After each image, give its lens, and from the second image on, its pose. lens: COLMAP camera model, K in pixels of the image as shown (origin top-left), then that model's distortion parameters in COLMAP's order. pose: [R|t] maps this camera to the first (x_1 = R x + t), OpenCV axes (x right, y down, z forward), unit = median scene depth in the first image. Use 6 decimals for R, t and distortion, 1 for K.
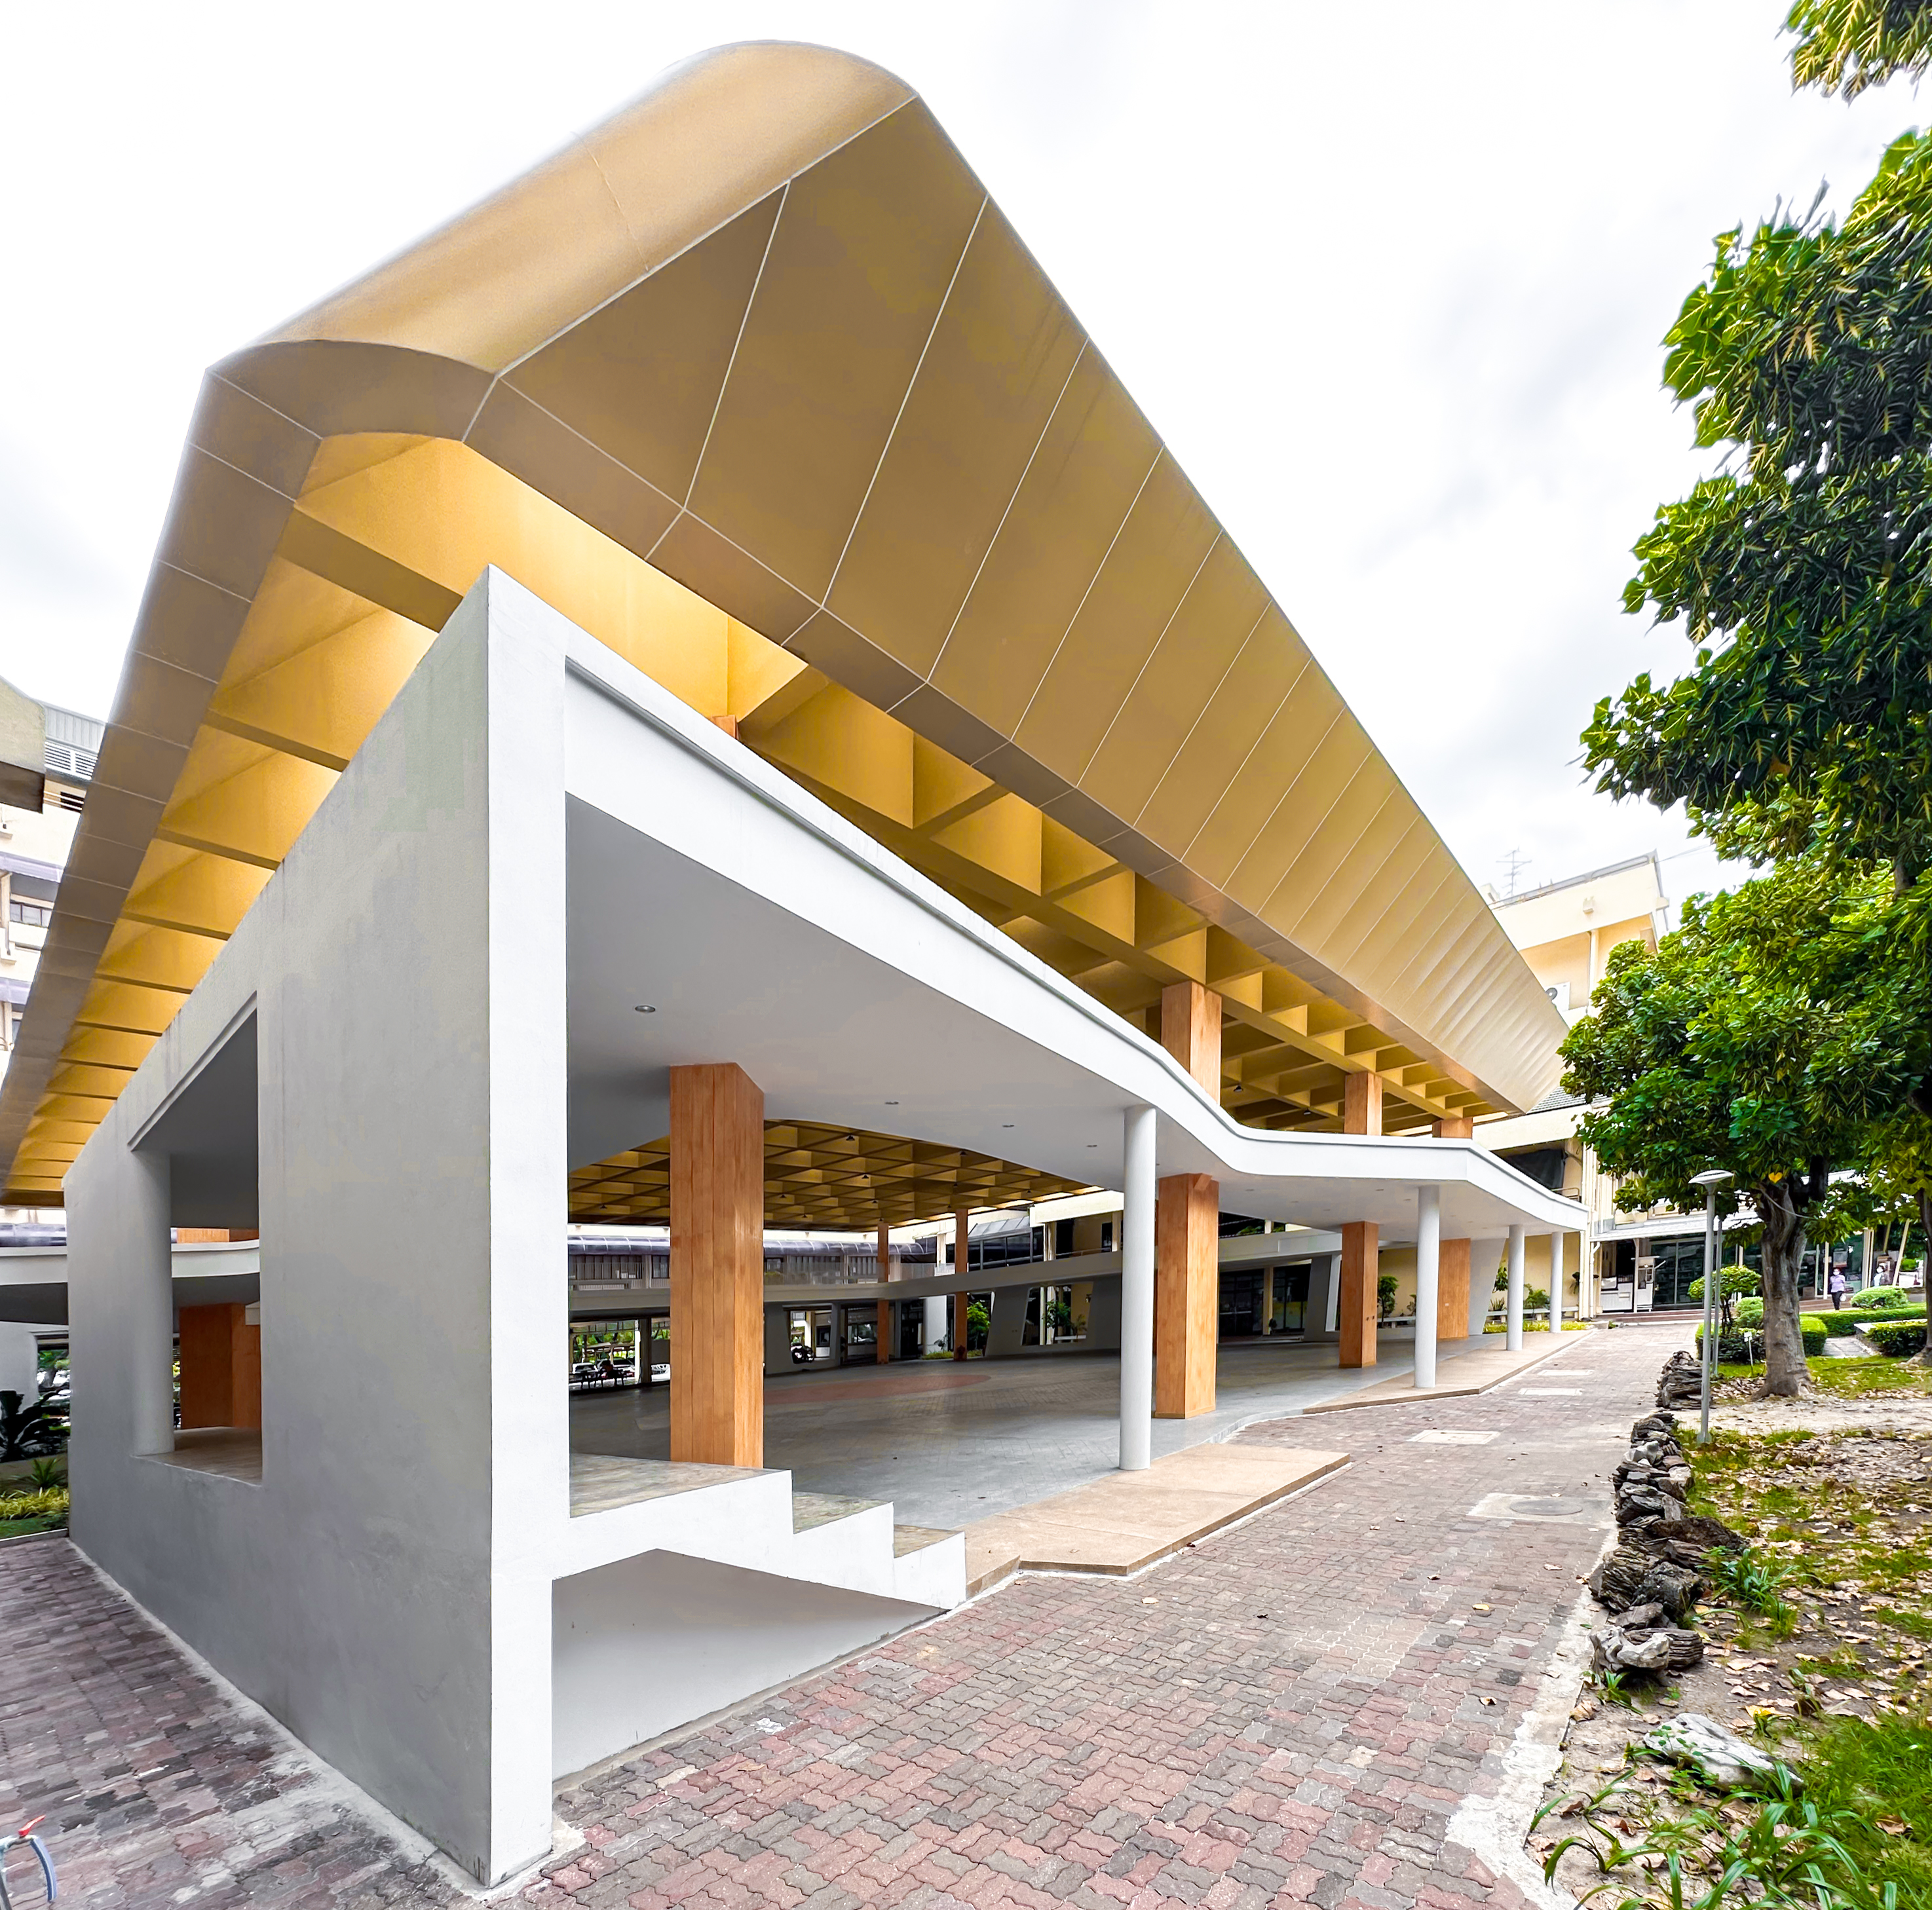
lens RADIAL K [[923.8, 0, 966.0], [0, 923.8, 955.0], [0, 0, 1]] dist [-0.002562, 0.001216]
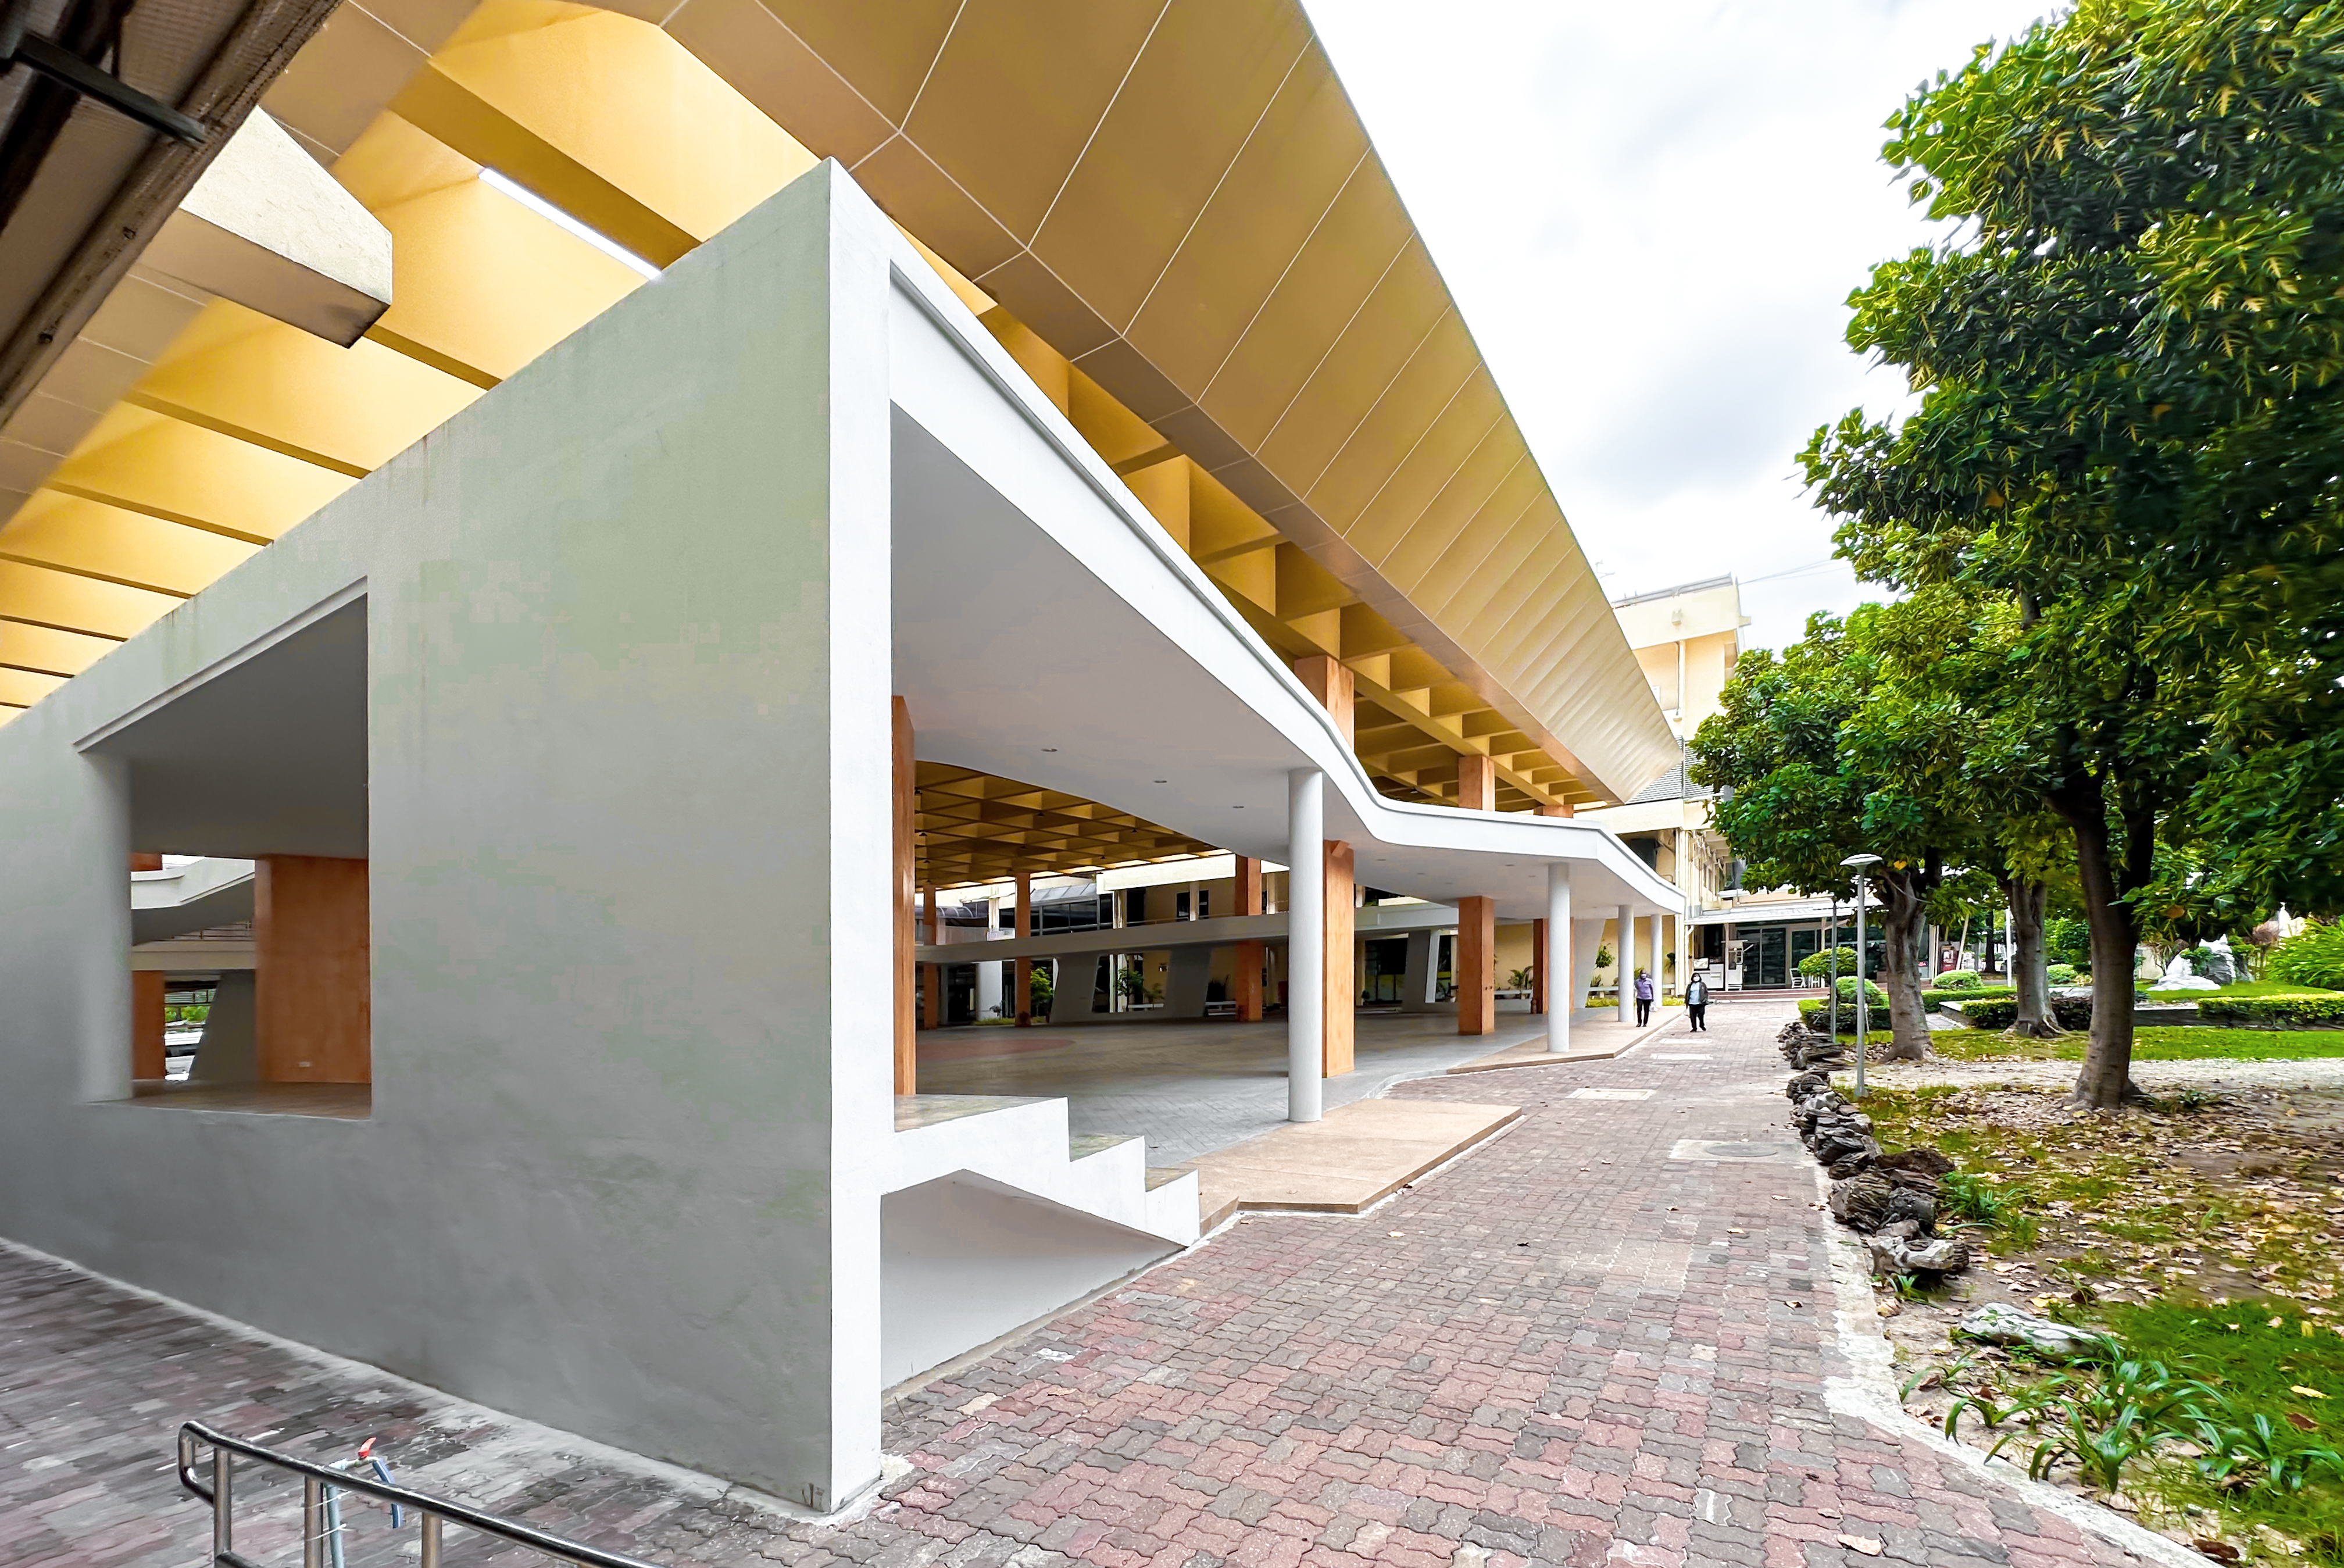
lens RADIAL K [[924.0, 0, 1176.7], [0, 924.0, 592.6], [0, 0, 1]] dist [-0.000197, 0.000011]
pose [[0.987125, 0.093487, 0.129787, -0.175894], [-0.089559, 0.995338, -0.035797, 0.029905], [-0.132529, 0.023712, 0.990895, -0.008627]]
